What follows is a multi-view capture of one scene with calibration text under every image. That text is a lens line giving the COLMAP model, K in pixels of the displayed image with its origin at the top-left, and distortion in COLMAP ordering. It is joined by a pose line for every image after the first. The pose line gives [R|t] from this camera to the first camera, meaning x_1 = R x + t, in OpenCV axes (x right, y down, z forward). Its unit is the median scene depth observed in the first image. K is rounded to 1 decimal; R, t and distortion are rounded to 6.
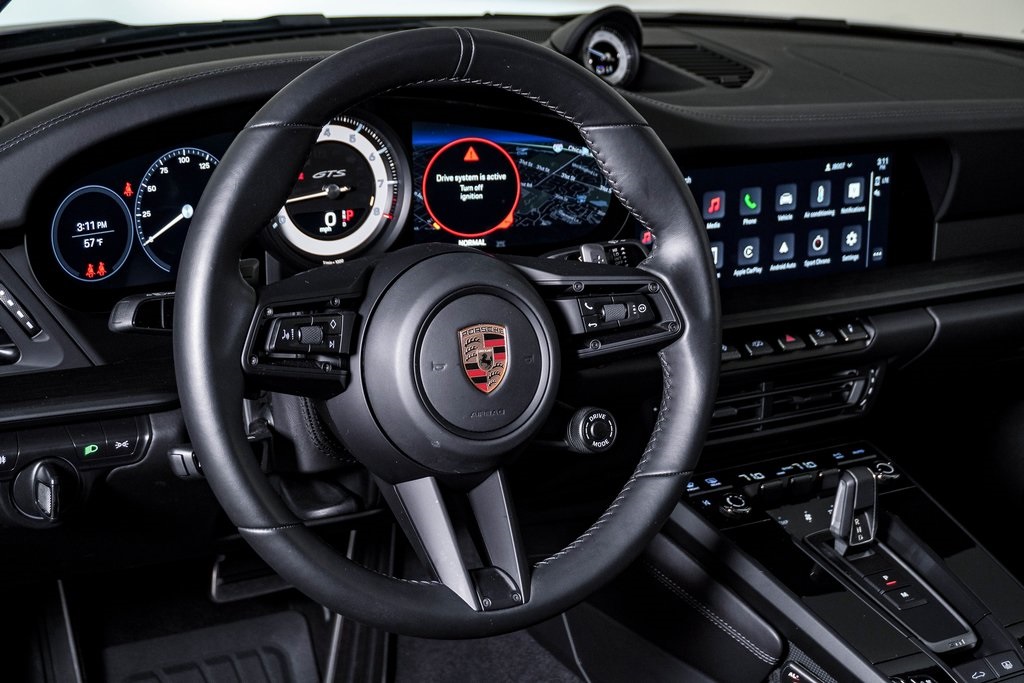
lens RADIAL K [[1570.9, 0, 510.9], [0, 1570.9, 341.2], [0, 0, 1]] dist [0.006619, 0.000000]
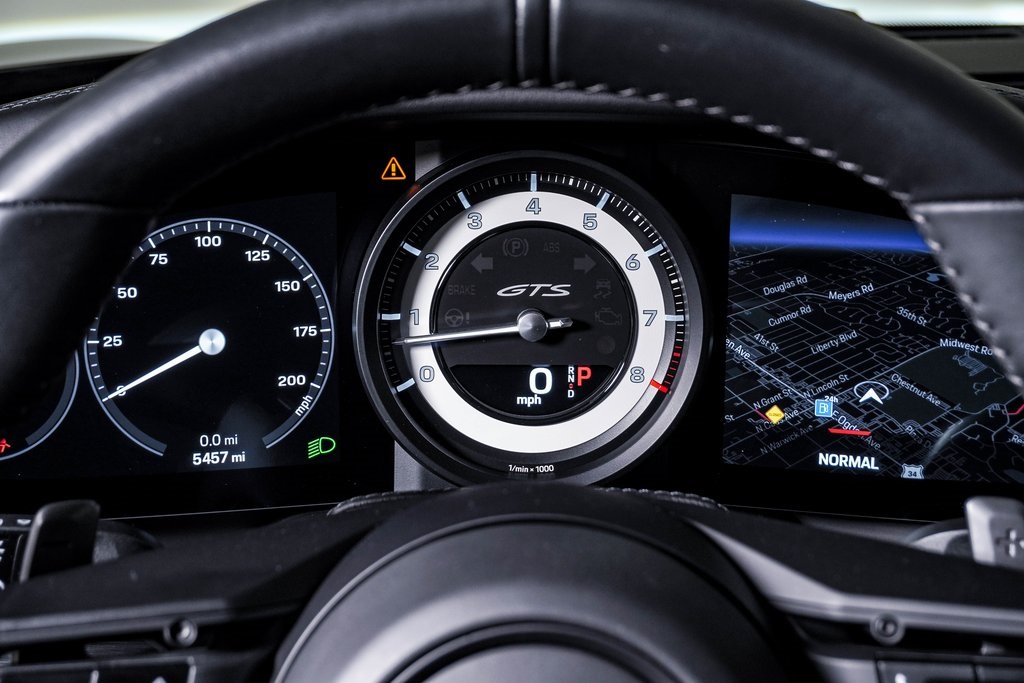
lens RADIAL K [[1587.8, 0, 509.8], [0, 1587.8, 337.2], [0, 0, 1]] dist [0.065743, 0.000000]
pose [[0.851978, 0.086428, -0.516396, 0.133033], [-0.122483, 0.991815, -0.036081, -0.071924], [0.509050, 0.093989, 0.855590, 0.563917]]
